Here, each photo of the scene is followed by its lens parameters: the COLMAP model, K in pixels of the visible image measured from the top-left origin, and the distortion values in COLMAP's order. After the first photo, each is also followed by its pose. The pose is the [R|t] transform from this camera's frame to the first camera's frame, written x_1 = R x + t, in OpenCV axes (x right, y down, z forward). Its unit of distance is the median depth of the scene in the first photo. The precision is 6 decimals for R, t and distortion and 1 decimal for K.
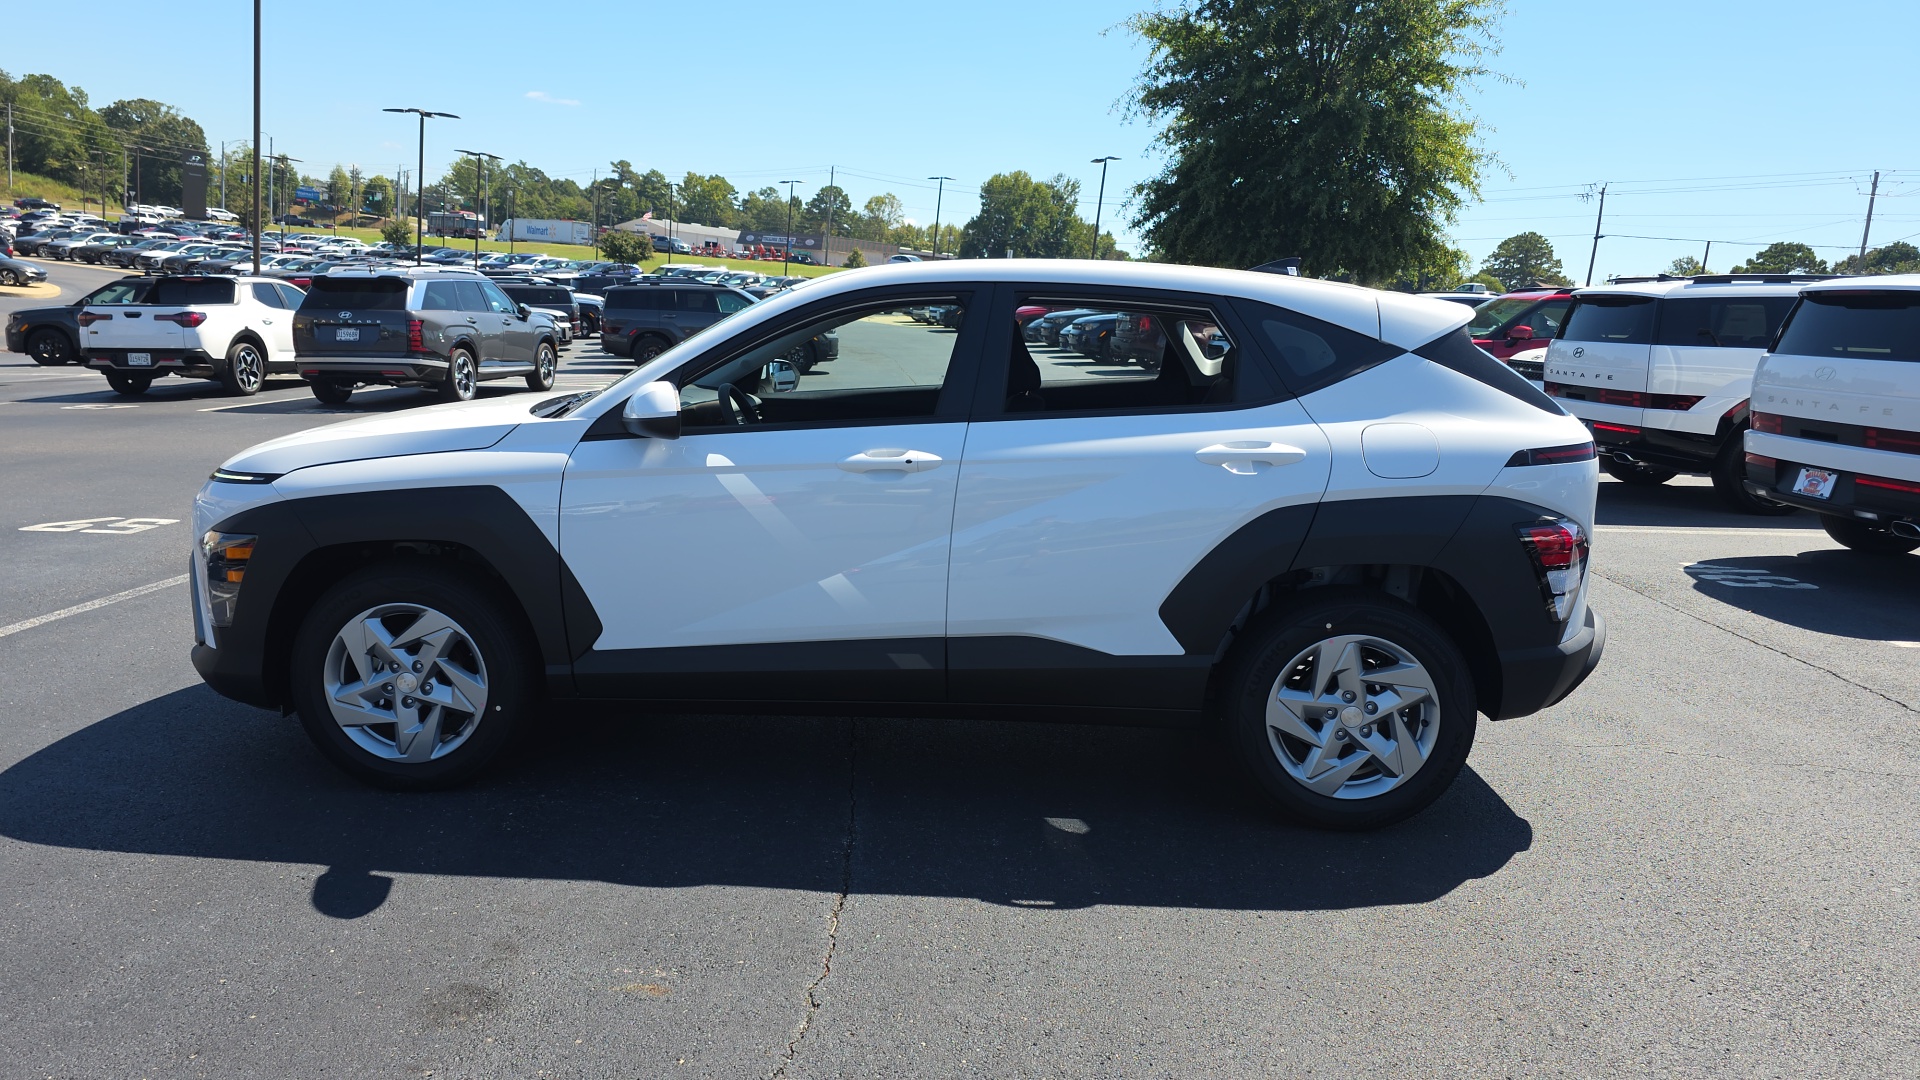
lens RADIAL K [[1300.7, 0, 904.2], [0, 1300.7, 542.3], [0, 0, 1]] dist [0.068993, -0.060826]
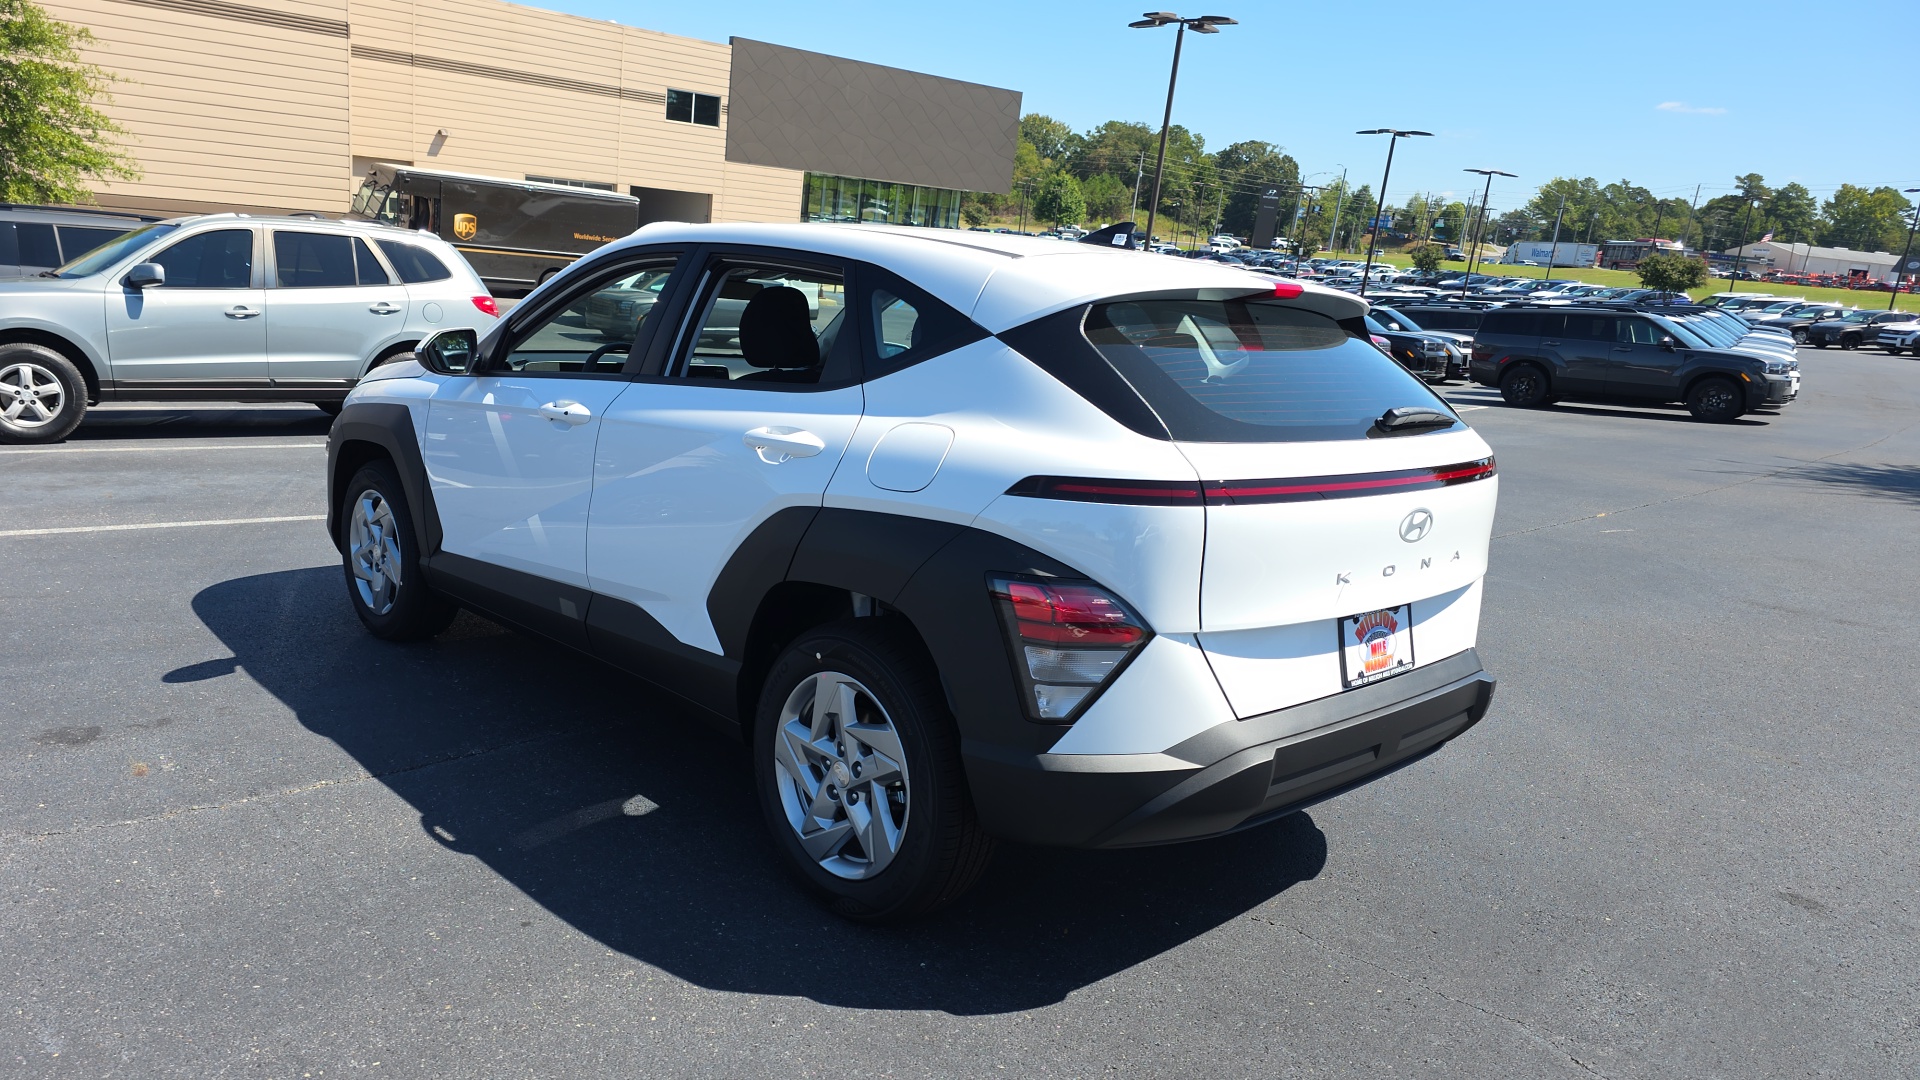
lens RADIAL K [[1299.0, 0, 869.9], [0, 1299.0, 577.0], [0, 0, 1]] dist [0.040805, -0.036683]
pose [[0.696270, 0.173620, -0.696465, 0.057202], [-0.169976, 0.982589, 0.075019, -0.003297], [0.697363, 0.066149, 0.713659, 0.027193]]
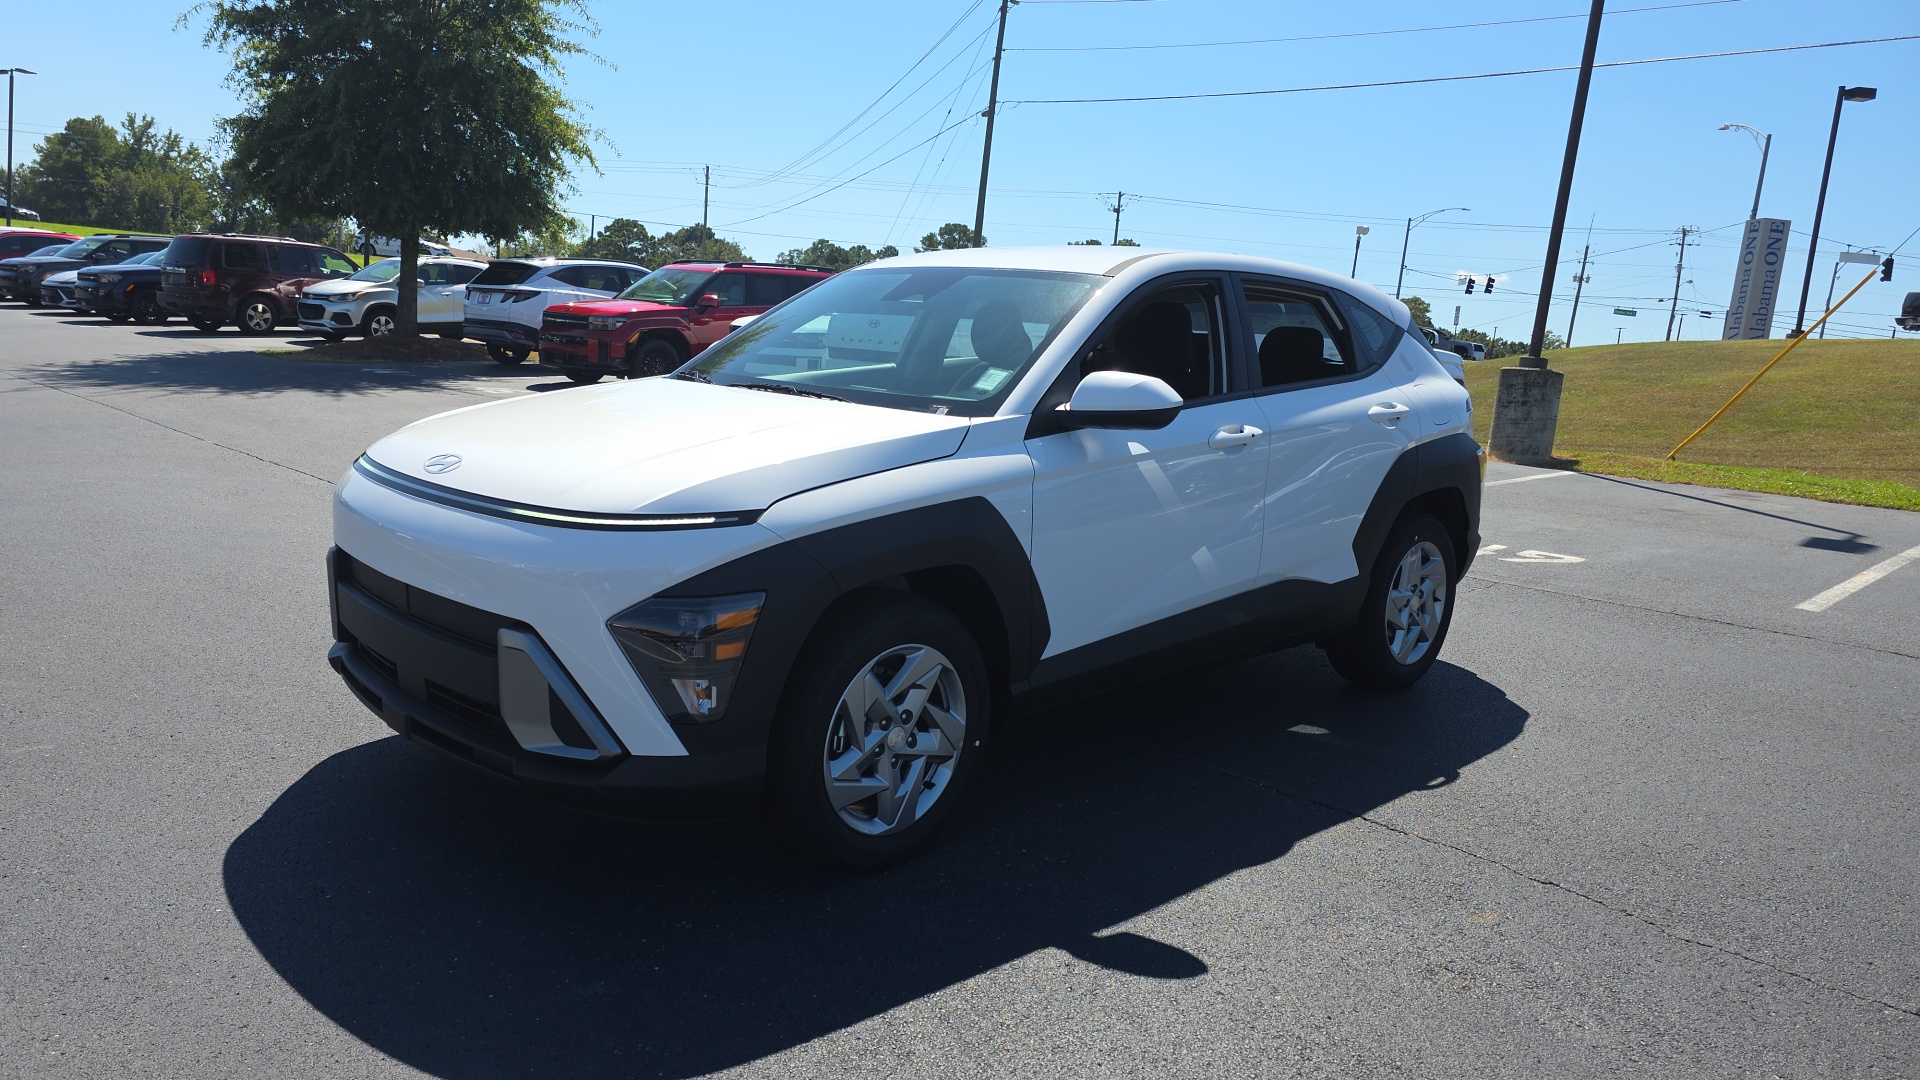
lens RADIAL K [[1300.7, 0, 904.2], [0, 1300.7, 542.3], [0, 0, 1]] dist [0.068993, -0.060826]
pose [[0.701038, -0.122748, 0.702480, -0.062204], [0.100264, 0.992255, 0.073325, -0.005231], [-0.706040, 0.019030, 0.707916, 0.026219]]
